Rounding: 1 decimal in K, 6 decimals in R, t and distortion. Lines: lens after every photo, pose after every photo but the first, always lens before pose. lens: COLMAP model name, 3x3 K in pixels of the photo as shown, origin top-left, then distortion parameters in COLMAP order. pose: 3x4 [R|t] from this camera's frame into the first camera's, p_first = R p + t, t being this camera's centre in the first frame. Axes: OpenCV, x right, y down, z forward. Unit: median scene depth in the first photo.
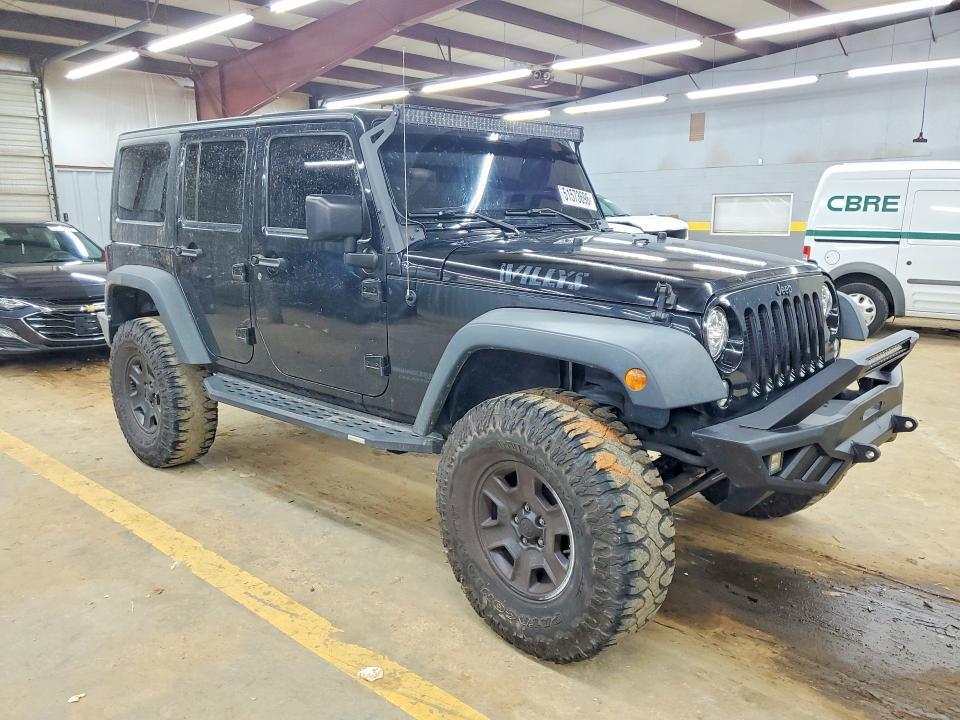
lens RADIAL K [[762.8, 0, 479.0], [0, 762.8, 362.1], [0, 0, 1]] dist [0.002424, -0.002286]
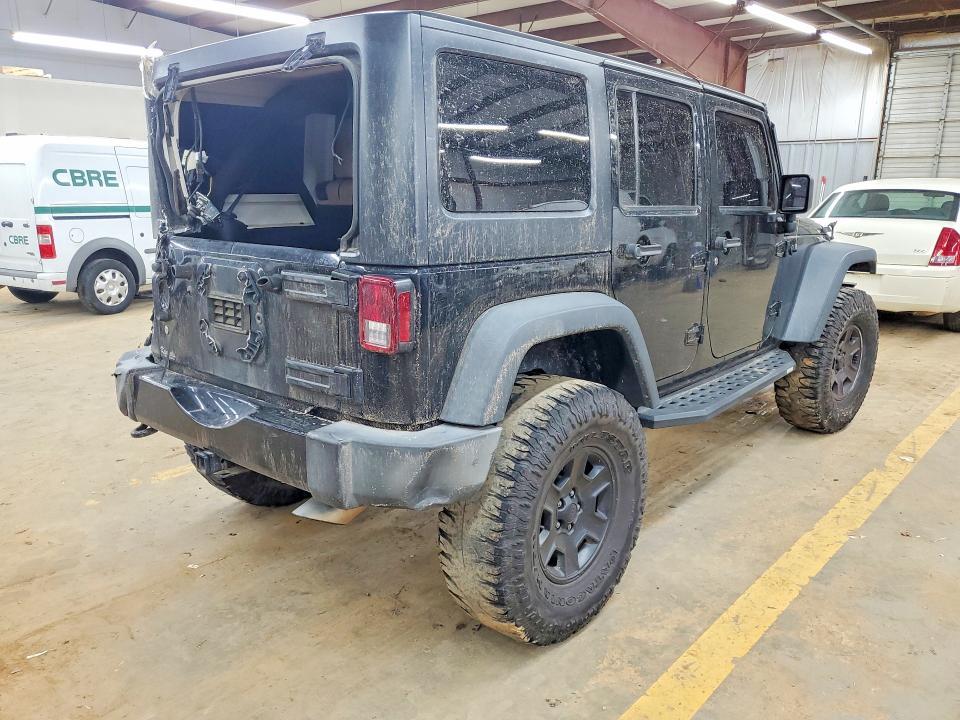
lens RADIAL K [[762.8, 0, 455.6], [0, 762.8, 354.6], [0, 0, 1]] dist [0.002424, -0.002286]
pose [[-0.014802, -0.216400, 0.976192, -1.065197], [0.191536, 0.957606, 0.215184, -0.233019], [-0.981374, 0.190162, 0.027274, 1.157110]]
